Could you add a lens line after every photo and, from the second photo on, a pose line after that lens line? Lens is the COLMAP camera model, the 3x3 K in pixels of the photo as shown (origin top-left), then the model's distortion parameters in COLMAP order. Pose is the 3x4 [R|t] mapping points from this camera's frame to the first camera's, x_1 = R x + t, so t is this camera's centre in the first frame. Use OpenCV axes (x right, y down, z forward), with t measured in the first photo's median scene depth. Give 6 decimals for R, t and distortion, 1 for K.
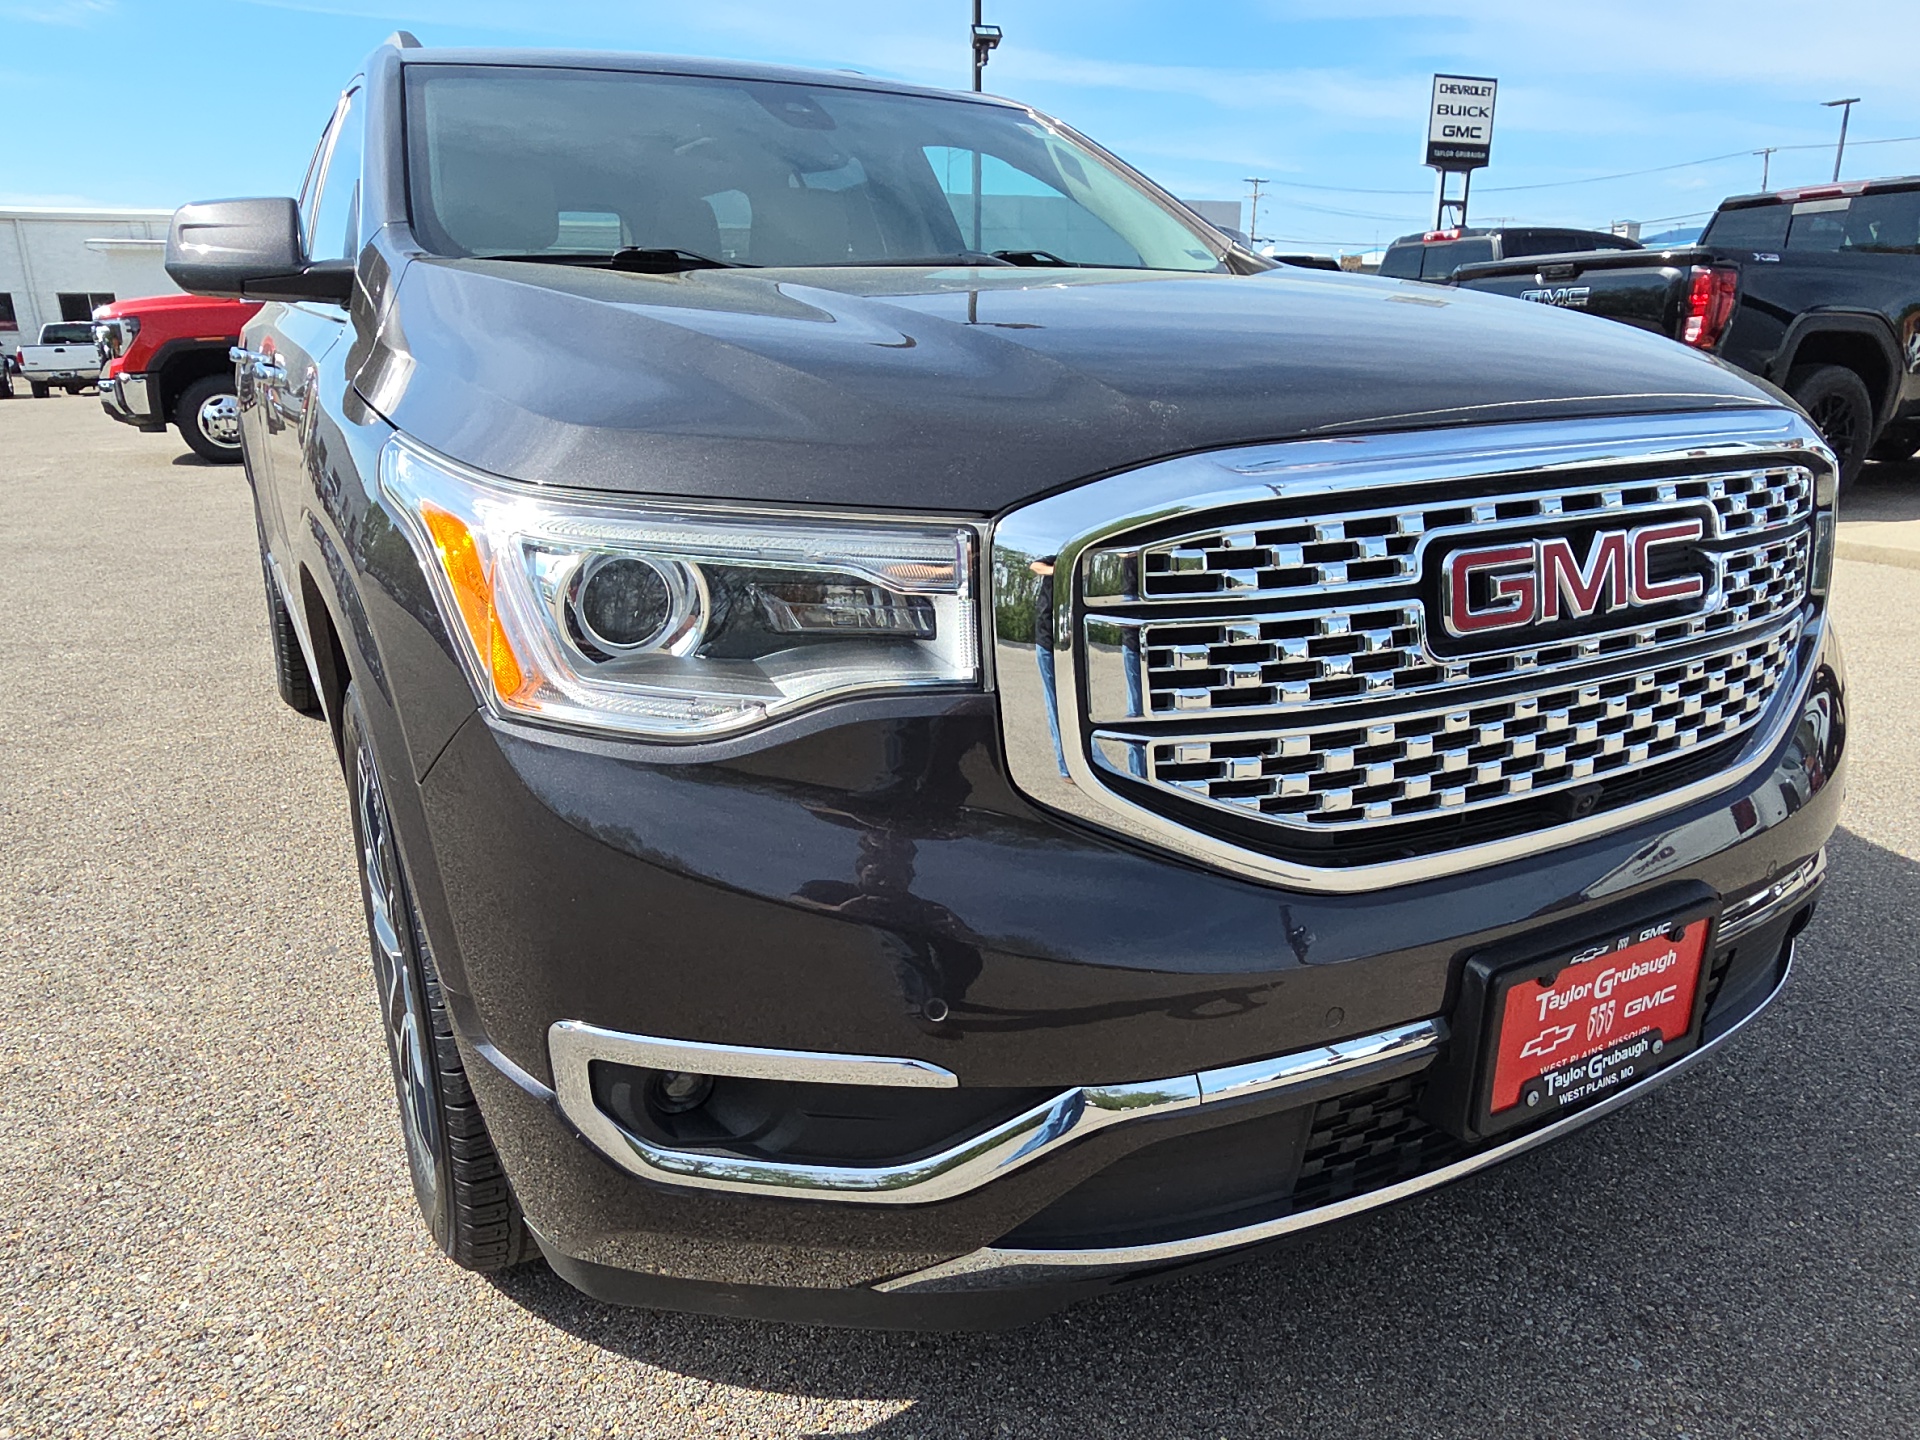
lens RADIAL K [[1319.1, 0, 951.4], [0, 1319.1, 735.5], [0, 0, 1]] dist [0.006921, -0.000200]
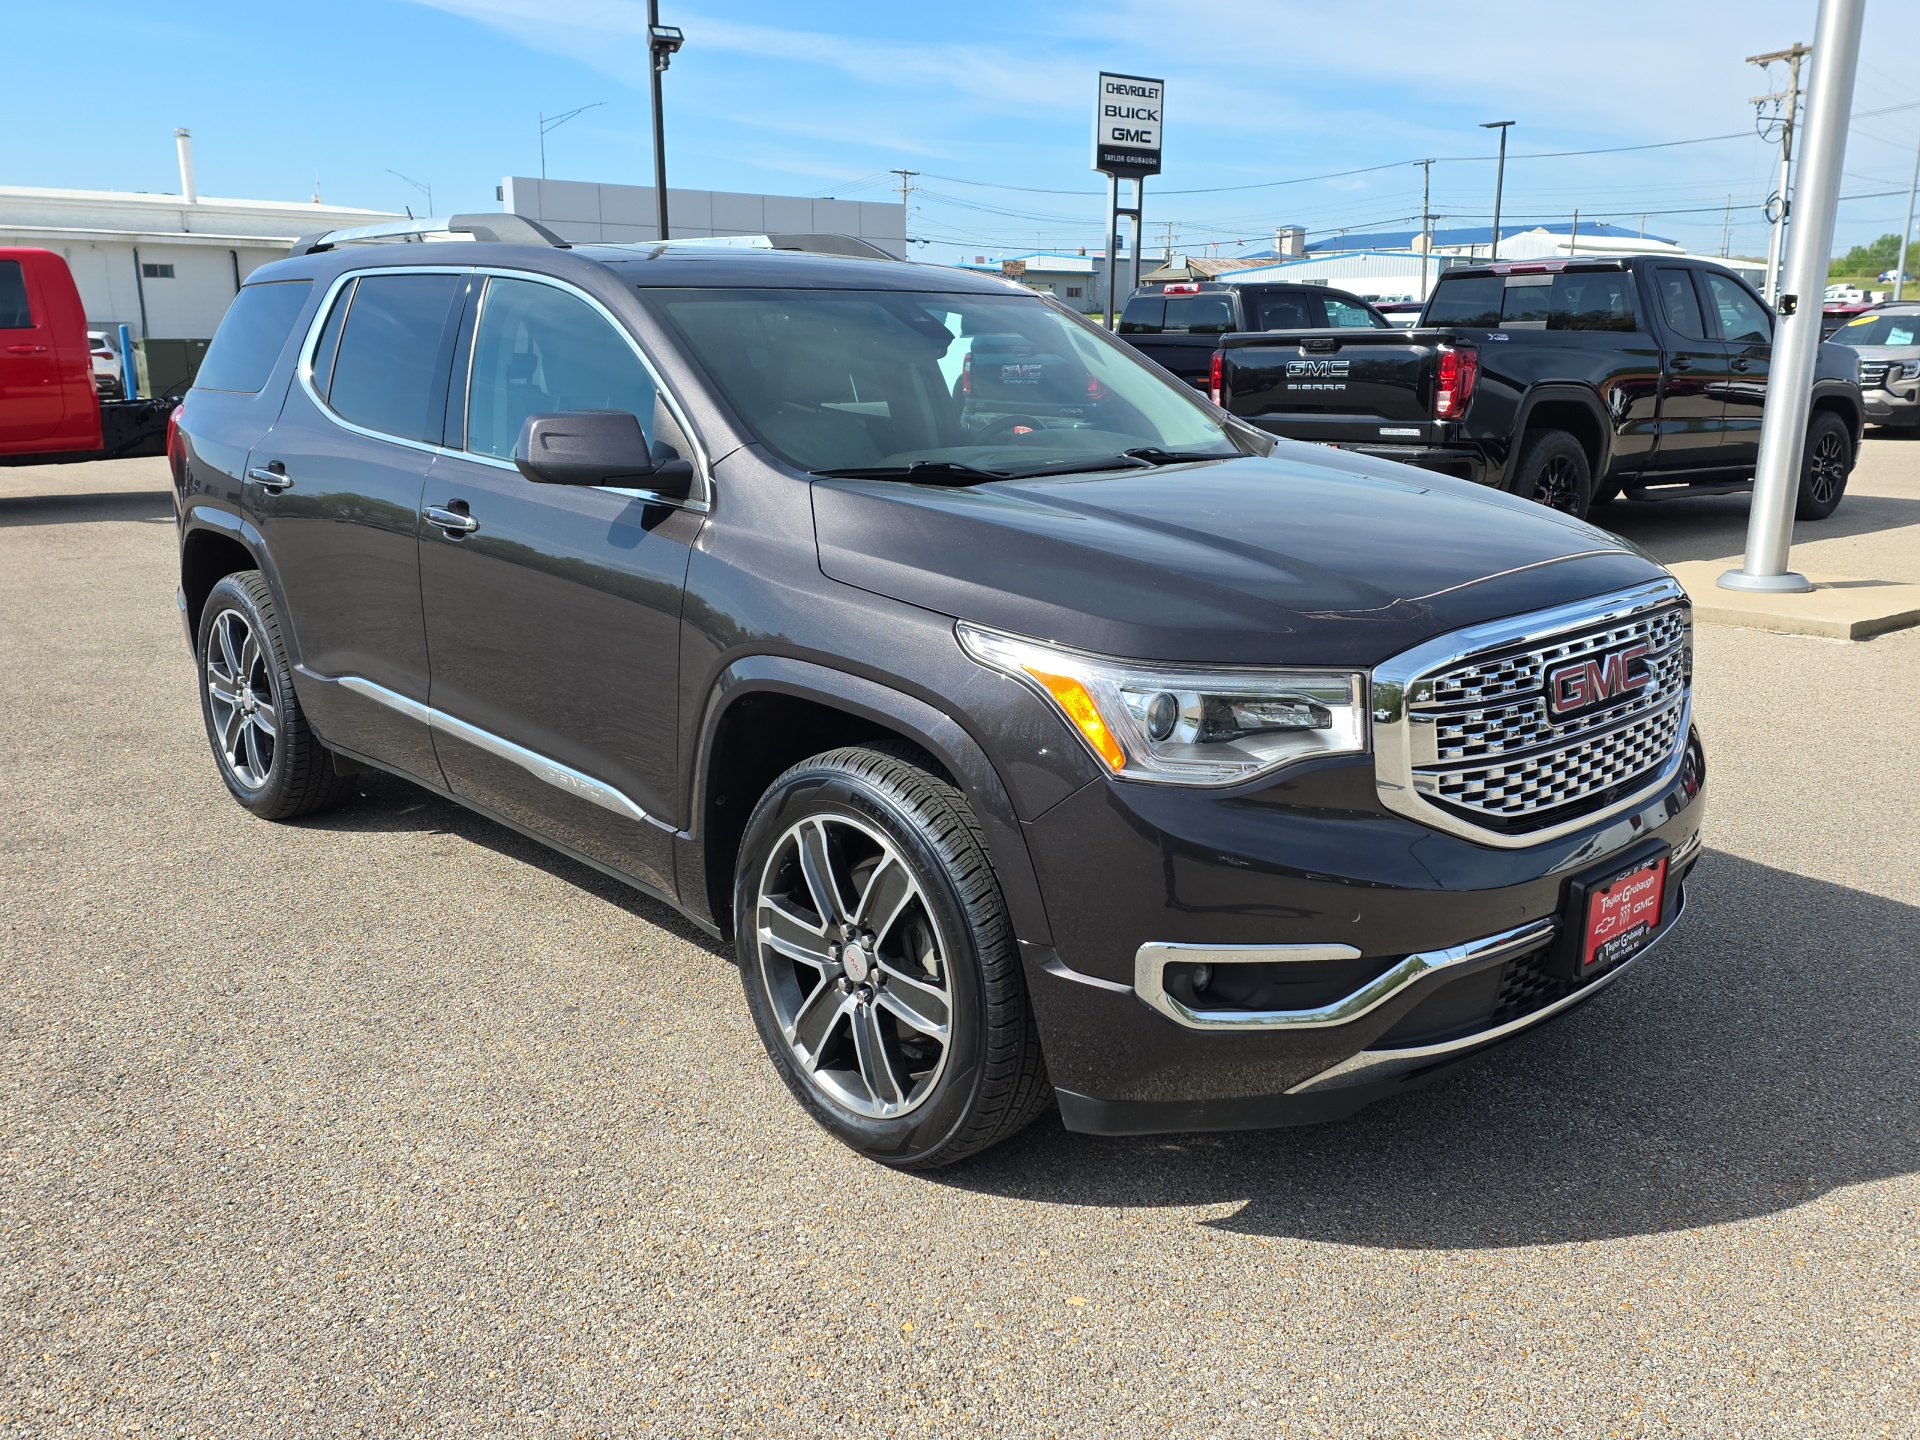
lens RADIAL K [[1592.4, 0, 960.0], [0, 1592.4, 720.0], [0, 0, 1]] dist [0.147179, -0.205162]
pose [[0.966811, -0.048900, 0.250771, -0.978521], [0.063960, 0.996583, -0.052256, 0.002836], [-0.247359, 0.066561, 0.966635, -1.000674]]
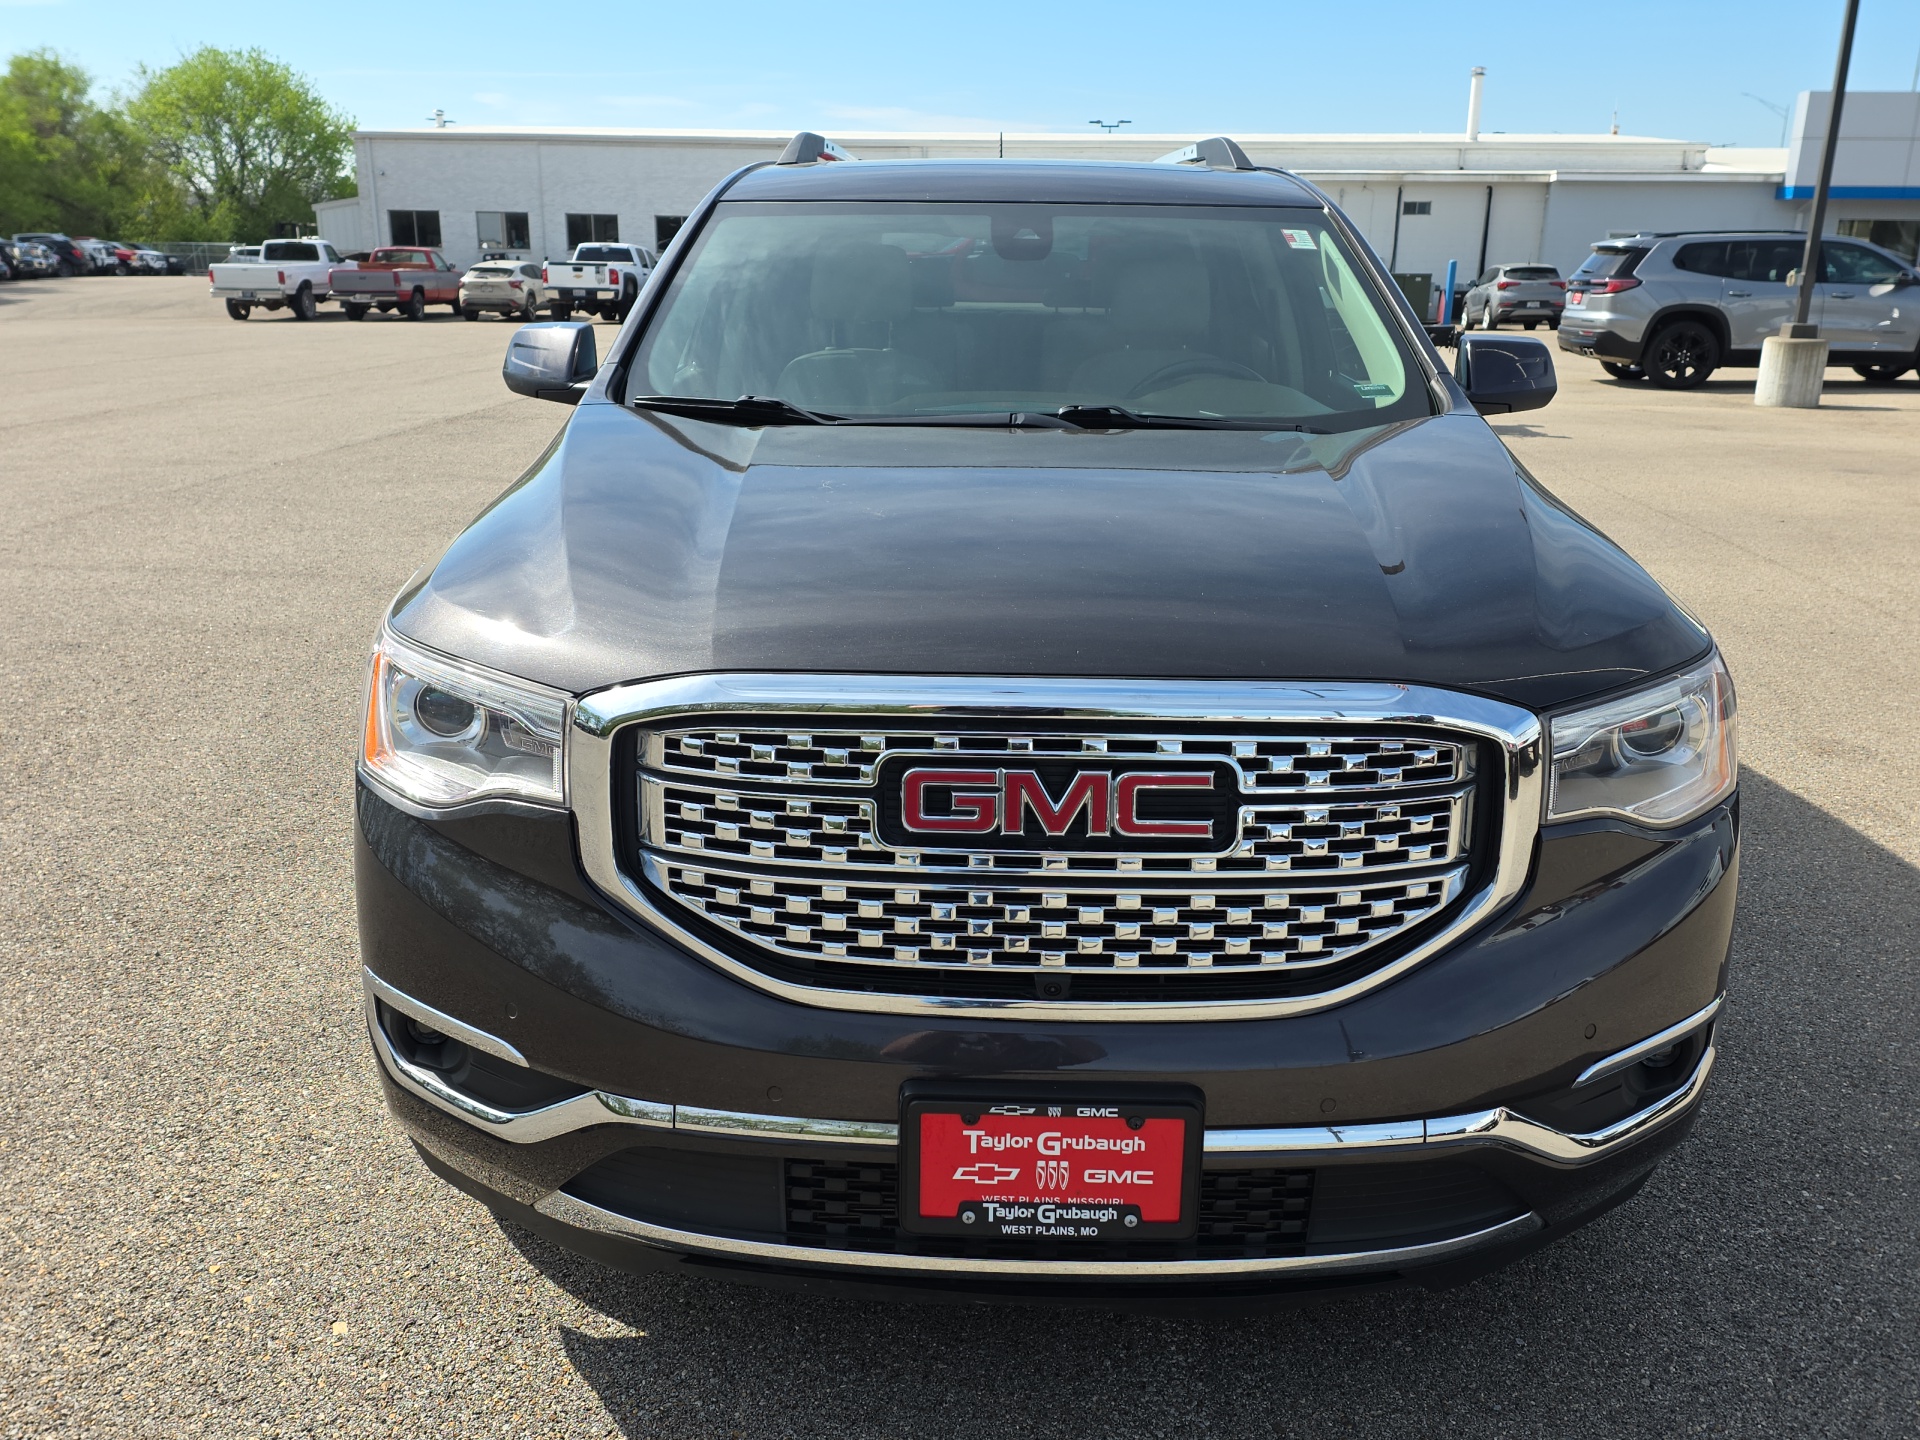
lens RADIAL K [[1592.4, 0, 960.0], [0, 1592.4, 720.0], [0, 0, 1]] dist [0.147179, -0.205162]
pose [[0.865587, 0.161454, -0.474016, 1.048100], [-0.169842, 0.985144, 0.025405, -0.211154], [0.471075, 0.058517, 0.880150, -0.336752]]
